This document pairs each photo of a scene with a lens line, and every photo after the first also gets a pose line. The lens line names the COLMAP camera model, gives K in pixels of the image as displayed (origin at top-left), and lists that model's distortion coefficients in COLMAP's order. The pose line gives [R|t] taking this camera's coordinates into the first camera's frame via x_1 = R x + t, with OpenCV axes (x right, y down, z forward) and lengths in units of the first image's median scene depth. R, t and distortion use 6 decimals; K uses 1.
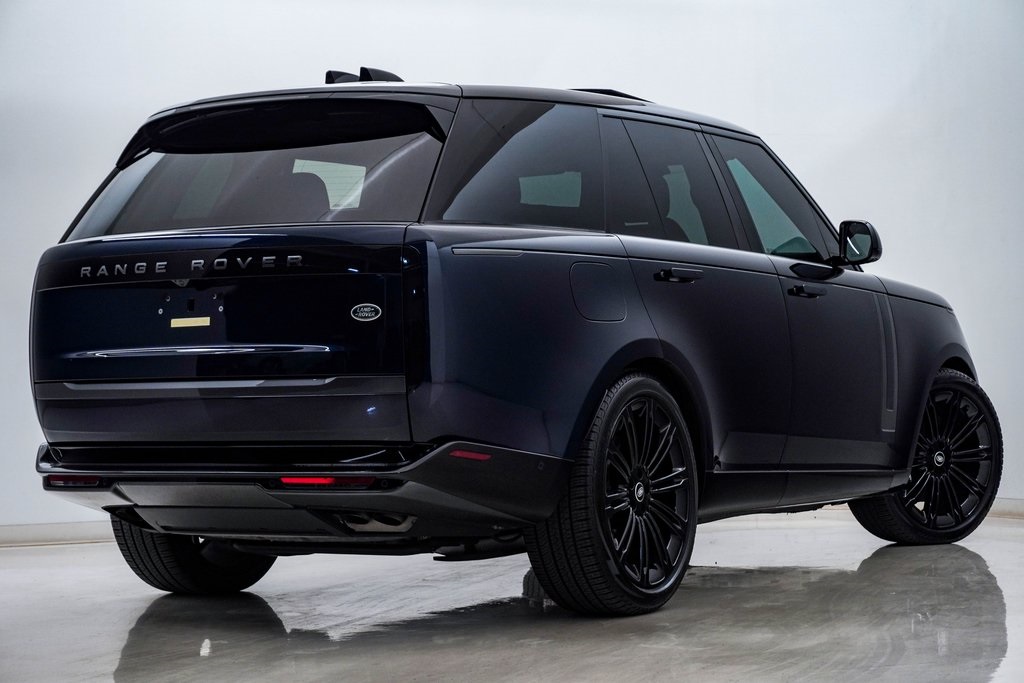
lens RADIAL K [[2186.9, 0, 512.6], [0, 2186.9, 342.0], [0, 0, 1]] dist [0.030430, 0.000000]
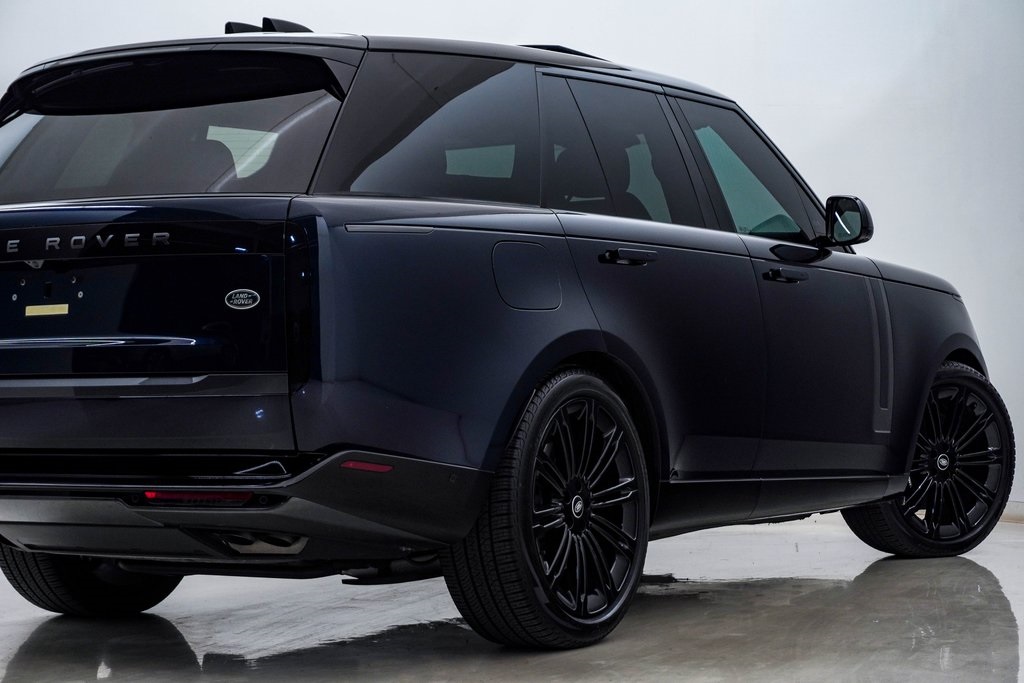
lens RADIAL K [[2186.9, 0, 513.9], [0, 2186.9, 344.8], [0, 0, 1]] dist [0.030430, 0.000000]
pose [[0.999781, 0.002522, -0.020751, 0.052626], [-0.002340, 0.999959, 0.008802, -0.003284], [0.020773, -0.008752, 0.999746, 0.138191]]
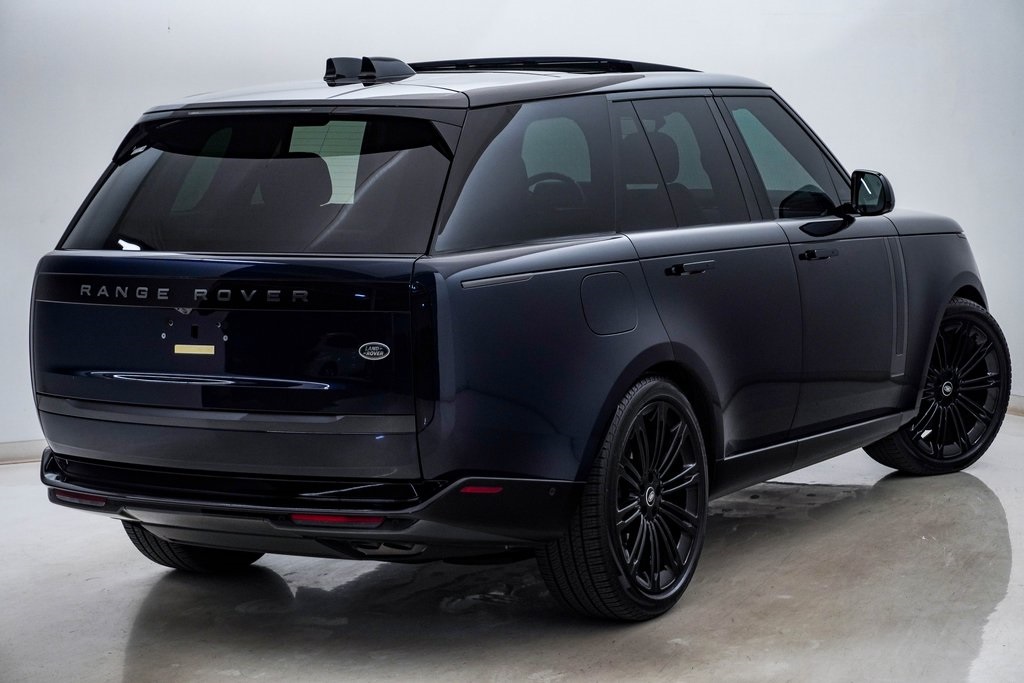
lens RADIAL K [[2186.9, 0, 511.8], [0, 2186.9, 347.7], [0, 0, 1]] dist [0.030430, 0.000000]
pose [[0.999977, -0.006063, 0.003186, -0.007902], [0.005617, 0.992131, 0.125076, -0.127611], [-0.003919, -0.125055, 0.992142, 0.025747]]
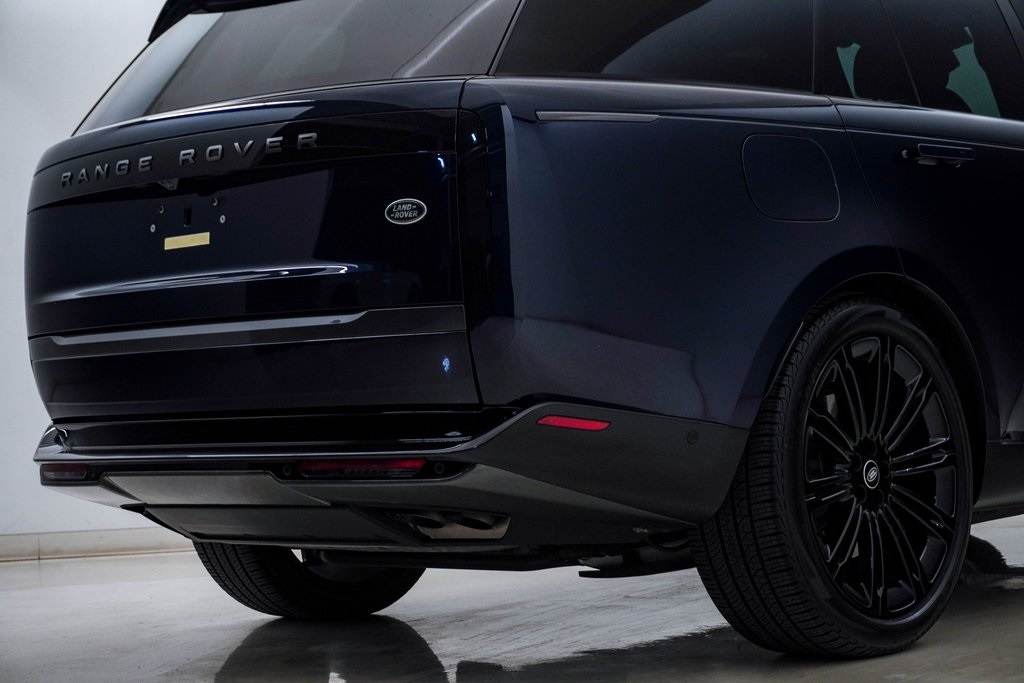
lens RADIAL K [[2157.5, 0, 519.7], [0, 2157.5, 337.9], [0, 0, 1]] dist [0.065130, 0.000000]
pose [[0.978175, -0.028826, -0.205775, 0.093924], [0.029716, 0.999558, 0.001237, 0.023289], [0.205648, -0.007325, 0.978599, 0.338013]]
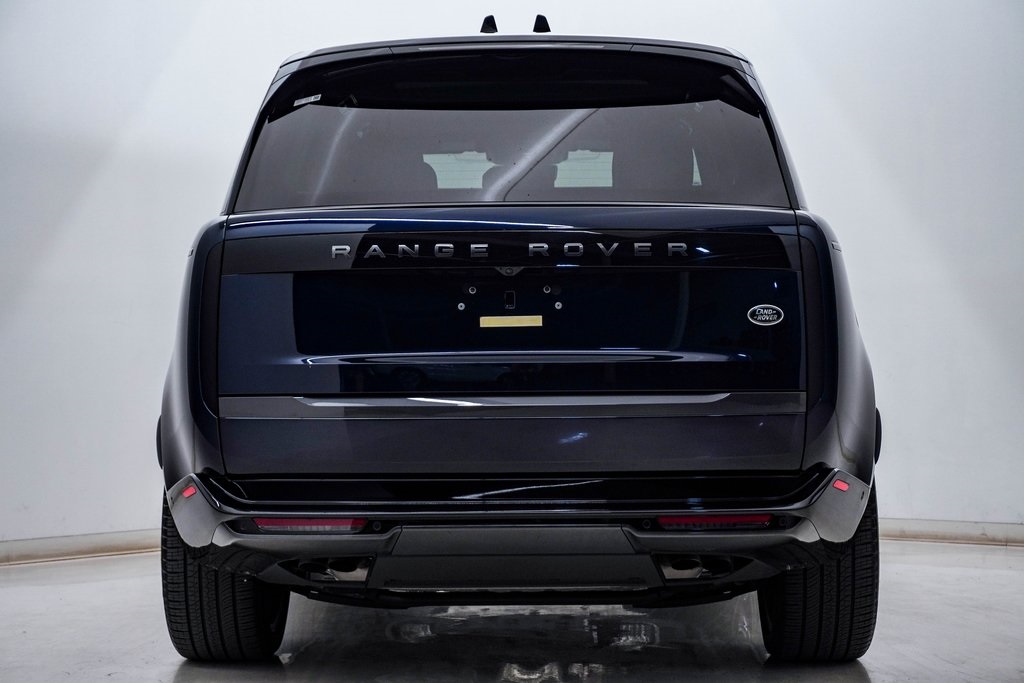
lens RADIAL K [[2186.9, 0, 519.8], [0, 2186.9, 351.5], [0, 0, 1]] dist [0.030430, 0.000000]
pose [[0.863346, 0.015841, 0.504364, -0.525261], [-0.017102, 0.999851, -0.002128, 0.003315], [-0.504323, -0.006789, 0.863489, 0.307508]]
